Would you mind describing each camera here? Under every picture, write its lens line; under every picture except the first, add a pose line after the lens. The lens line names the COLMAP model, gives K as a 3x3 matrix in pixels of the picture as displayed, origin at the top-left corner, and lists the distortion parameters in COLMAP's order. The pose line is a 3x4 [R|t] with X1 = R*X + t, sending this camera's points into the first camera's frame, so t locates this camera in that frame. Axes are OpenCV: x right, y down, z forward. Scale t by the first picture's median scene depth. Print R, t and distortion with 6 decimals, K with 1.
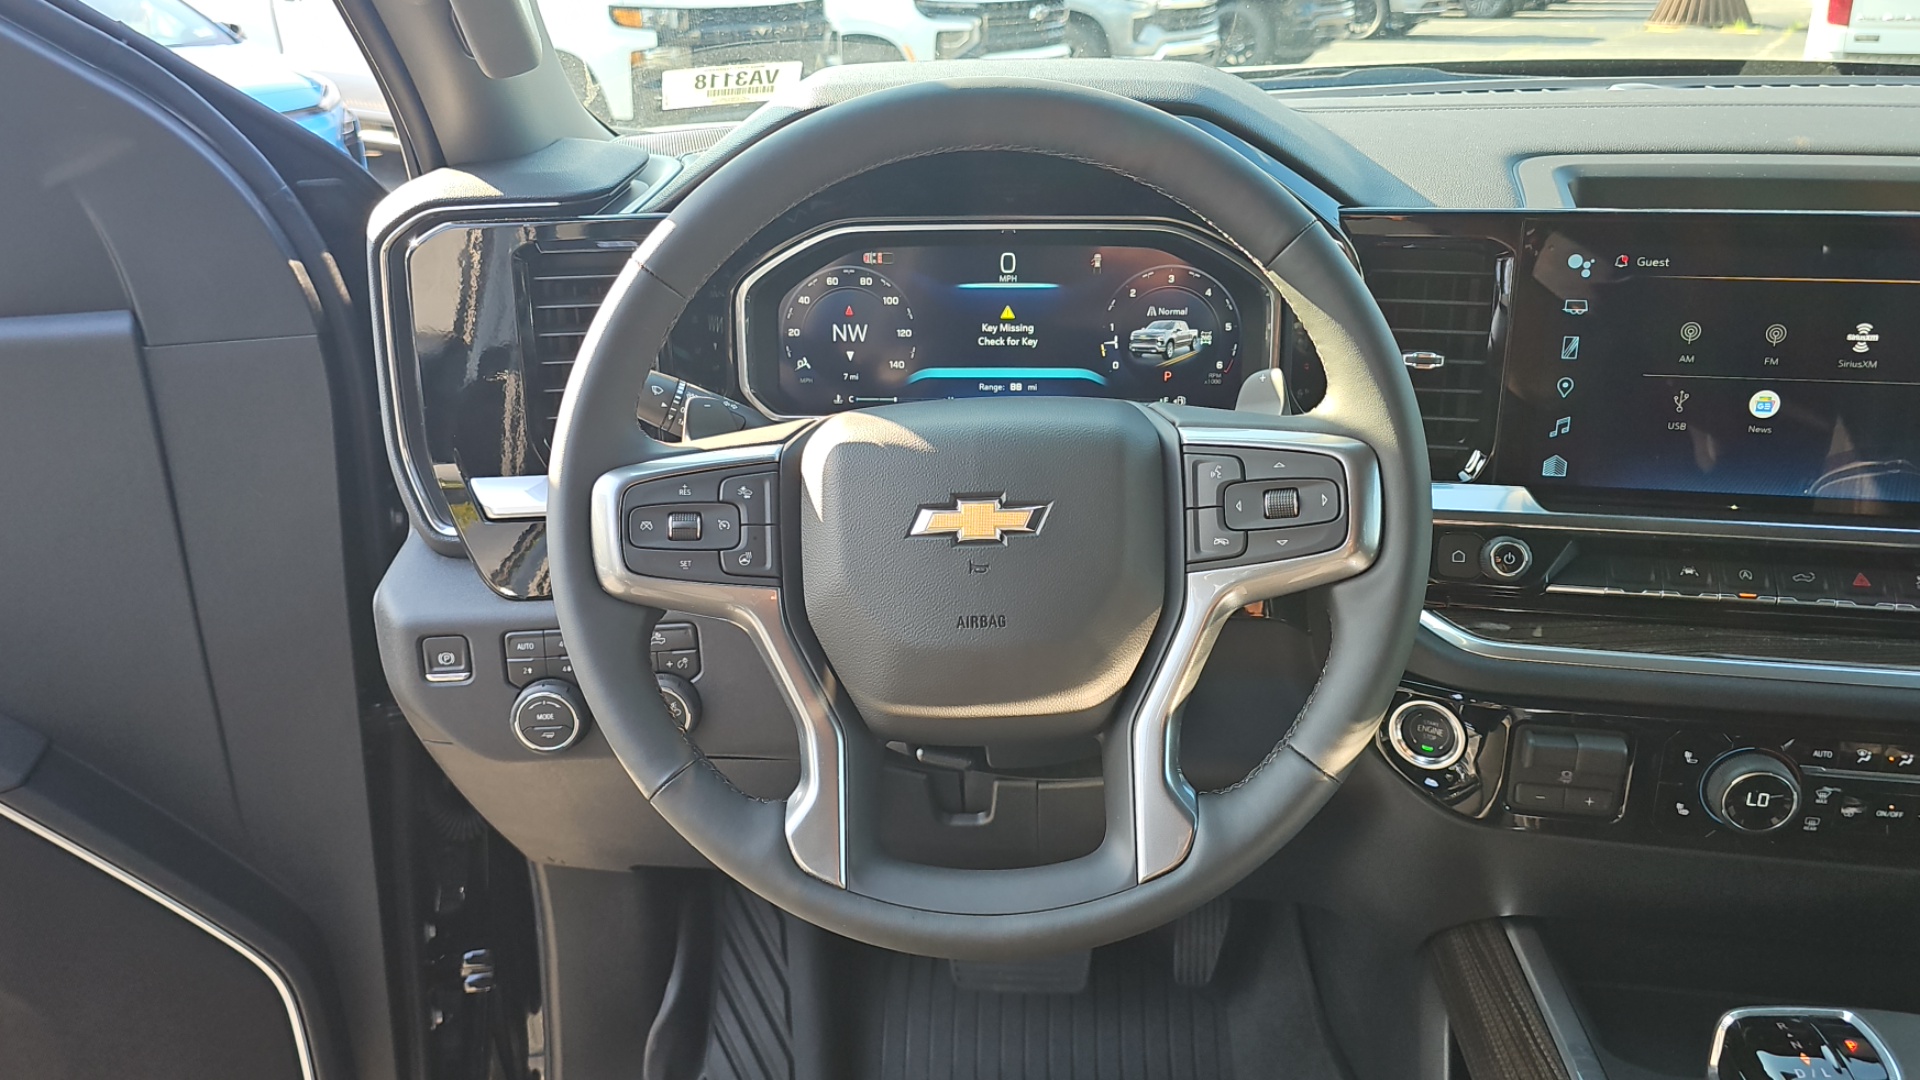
lens RADIAL K [[1332.5, 0, 917.9], [0, 1332.5, 538.4], [0, 0, 1]] dist [0.055874, -0.001535]
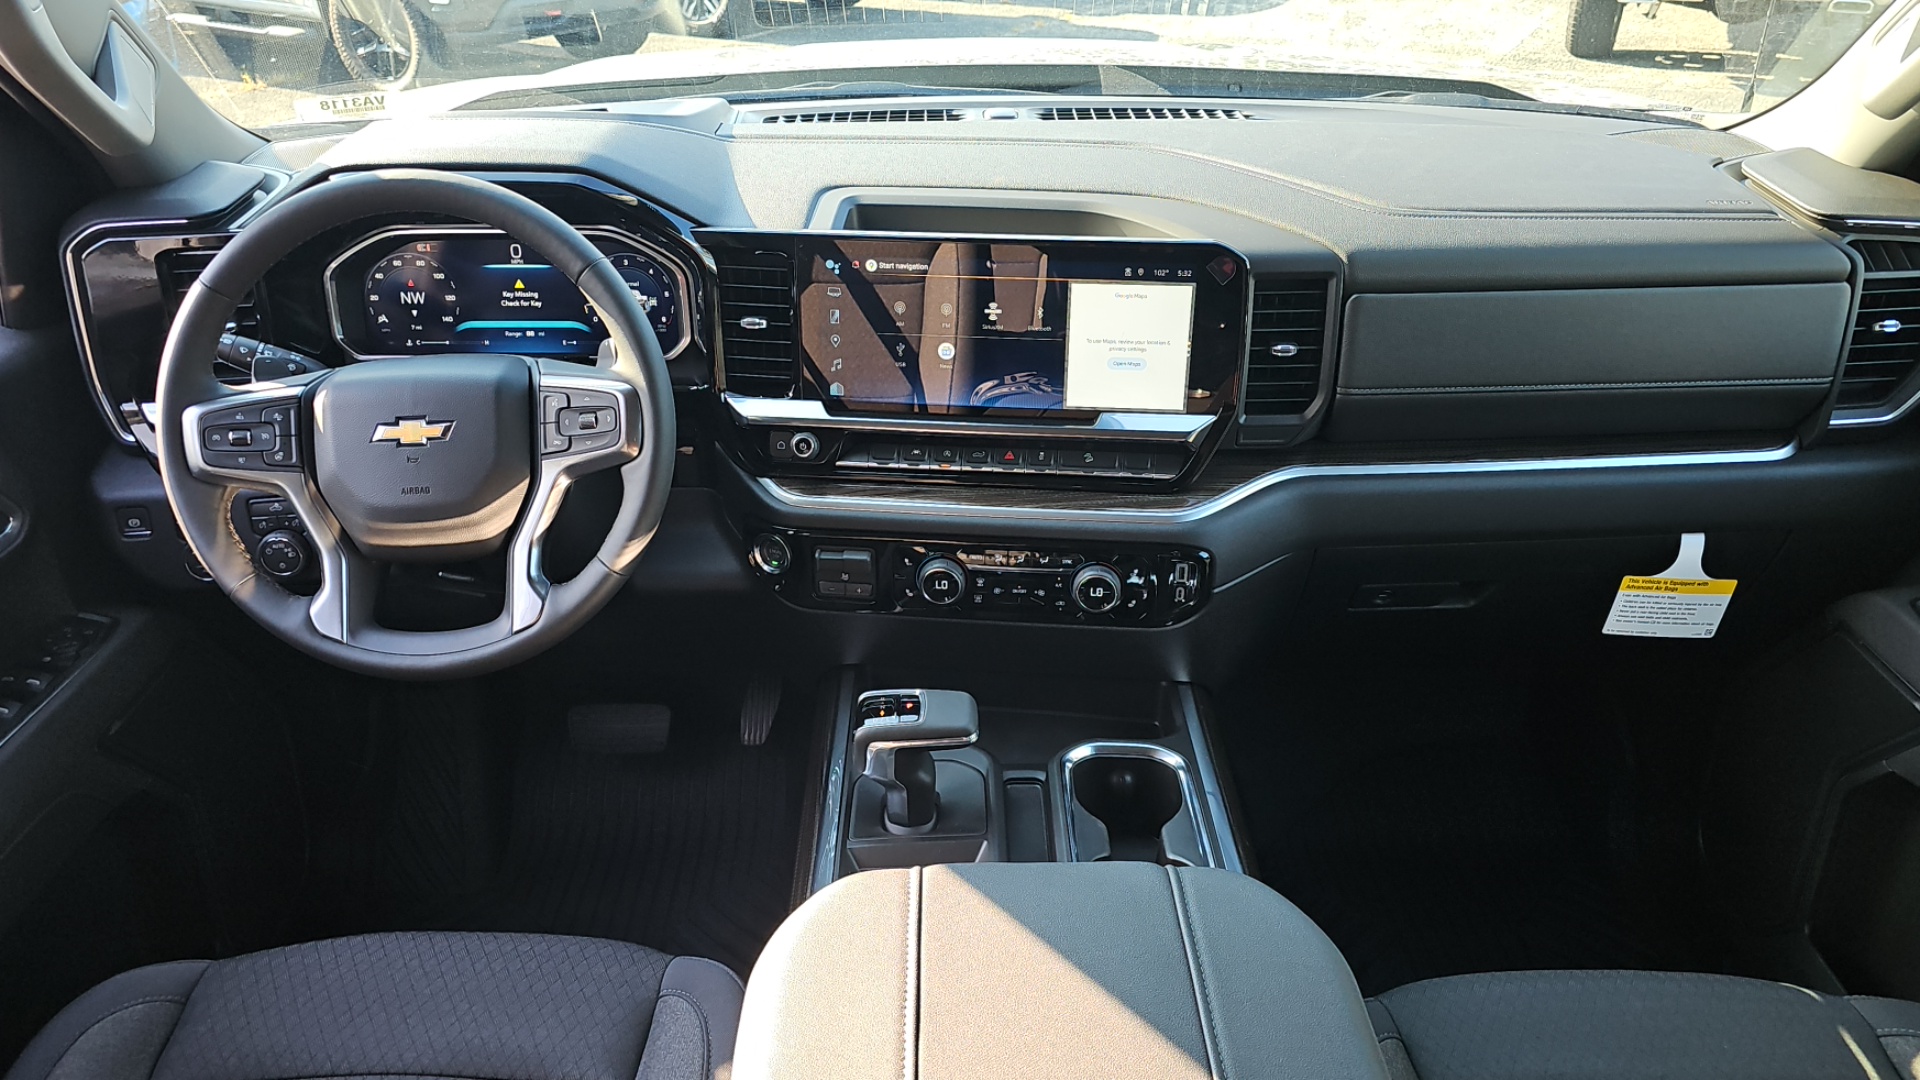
lens RADIAL K [[1319.2, 0, 965.9], [0, 1319.2, 576.7], [0, 0, 1]] dist [-0.001637, -0.004348]
pose [[0.995218, -0.023887, 0.094709, 0.445517], [0.011667, 0.991765, 0.127537, -0.027976], [-0.096976, -0.125822, 0.987302, -0.587782]]
